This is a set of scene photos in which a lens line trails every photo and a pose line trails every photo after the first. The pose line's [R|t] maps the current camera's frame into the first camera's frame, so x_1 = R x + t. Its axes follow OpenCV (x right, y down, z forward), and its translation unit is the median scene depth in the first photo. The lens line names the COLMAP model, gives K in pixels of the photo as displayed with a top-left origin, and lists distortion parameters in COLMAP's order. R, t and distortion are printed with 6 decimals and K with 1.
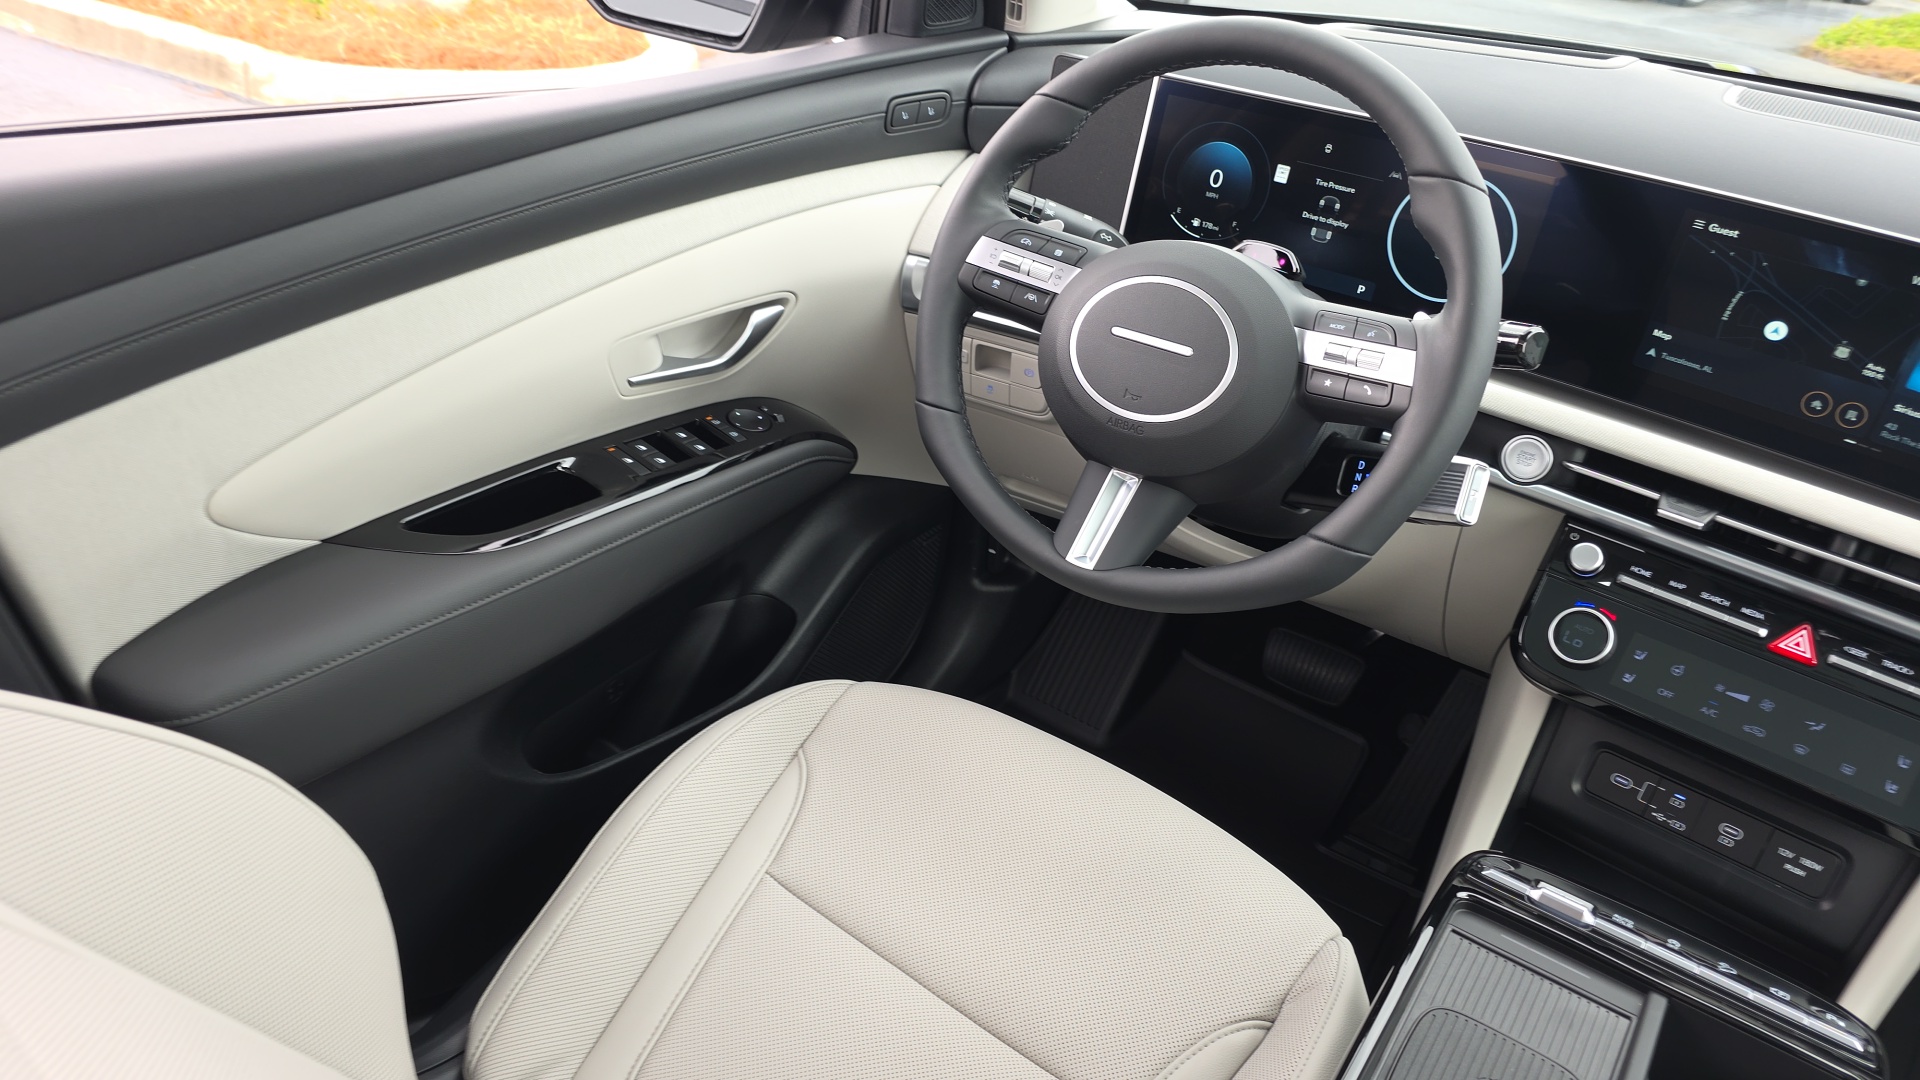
lens RADIAL K [[1293.3, 0, 948.7], [0, 1293.3, 570.9], [0, 0, 1]] dist [0.047701, -0.048742]
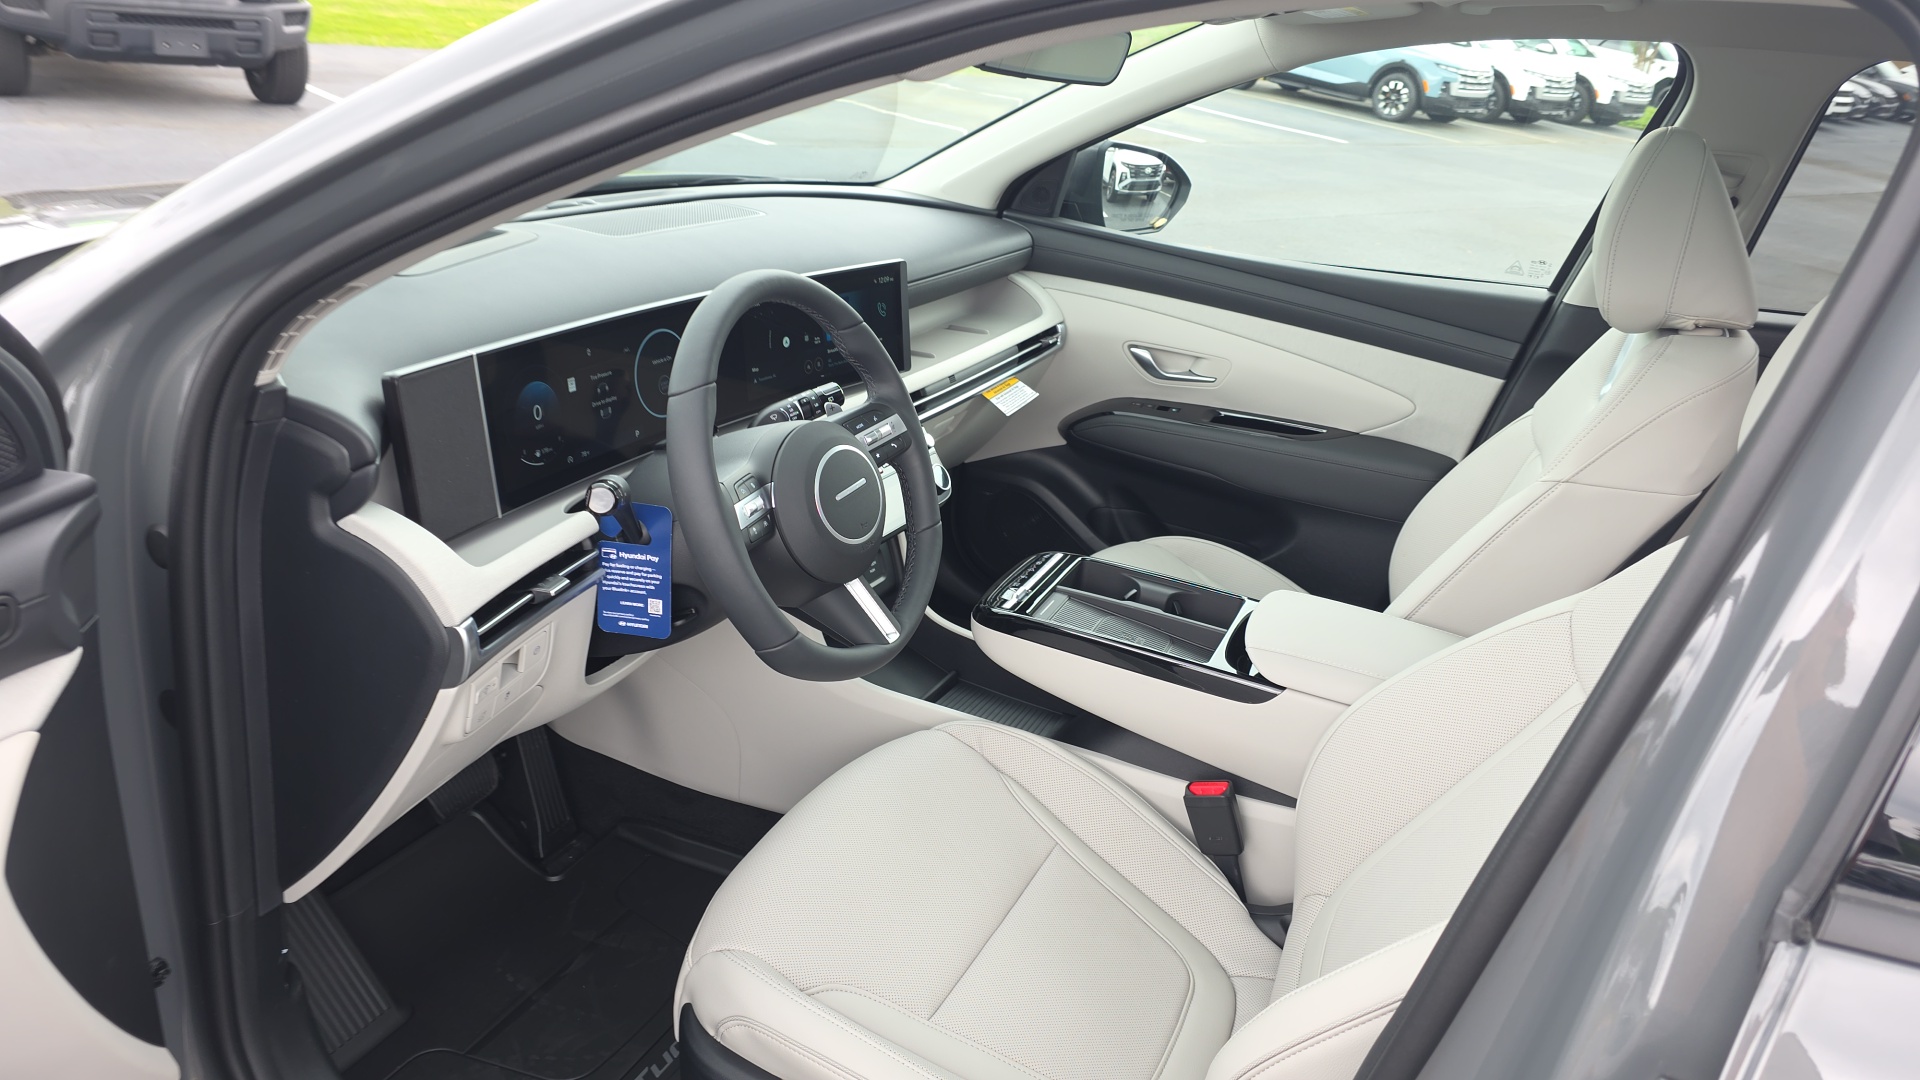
lens RADIAL K [[1270.5, 0, 960.0], [0, 1270.5, 540.0], [0, 0, 1]] dist [0.059520, 0.000875]
pose [[-0.198859, -0.472491, 0.858608, -1.030248], [0.403537, 0.758911, 0.511089, -0.752137], [-0.893092, 0.448115, 0.039751, 0.800183]]
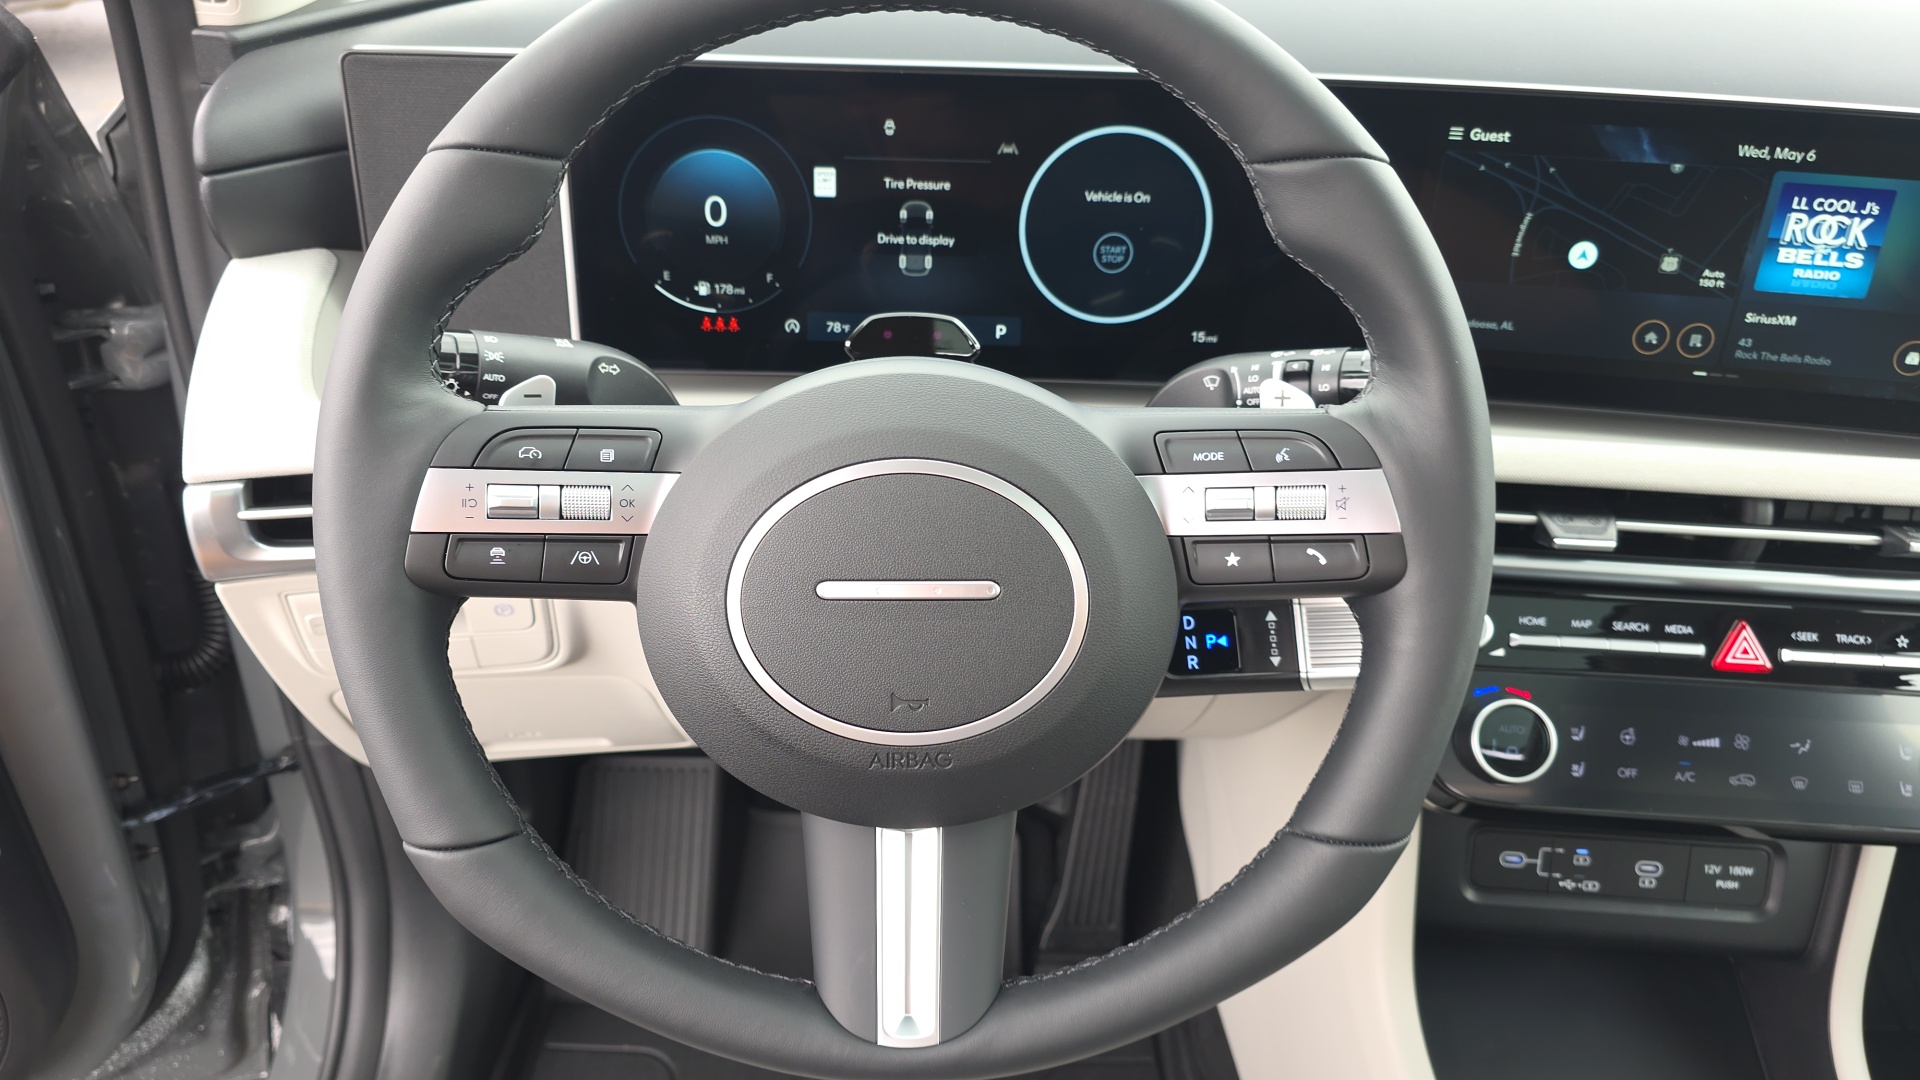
lens RADIAL K [[1322.5, 0, 936.2], [0, 1322.5, 553.6], [0, 0, 1]] dist [0.051156, -0.067983]
pose [[0.807084, -0.354261, 0.472351, -0.062868], [0.341762, 0.932657, 0.115536, -0.227135], [-0.481471, 0.068185, 0.873806, 0.514059]]
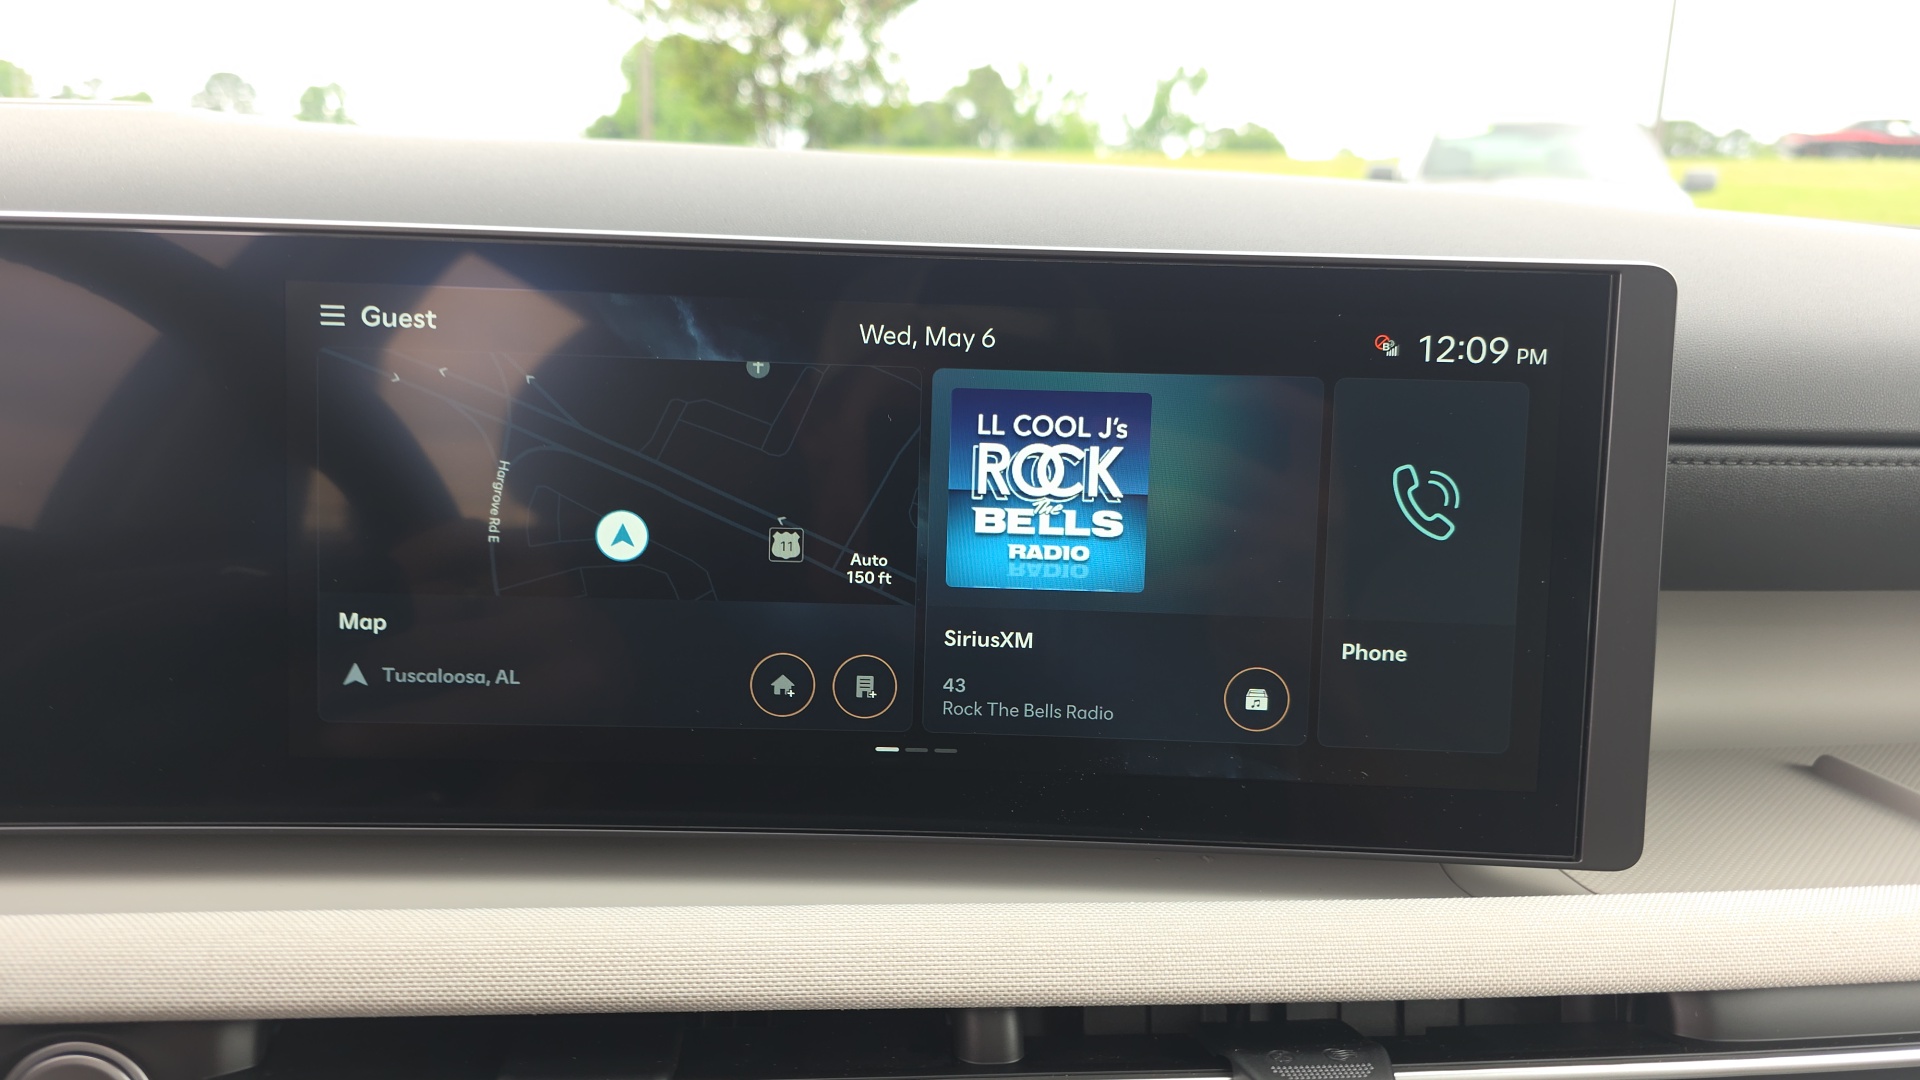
lens RADIAL K [[1345.6, 0, 963.9], [0, 1345.6, 505.4], [0, 0, 1]] dist [0.087941, -0.098675]
pose [[0.710783, -0.224851, 0.666506, 0.425372], [0.392776, 0.912925, -0.110887, -0.105045], [-0.583537, 0.340604, 0.737207, 0.624402]]
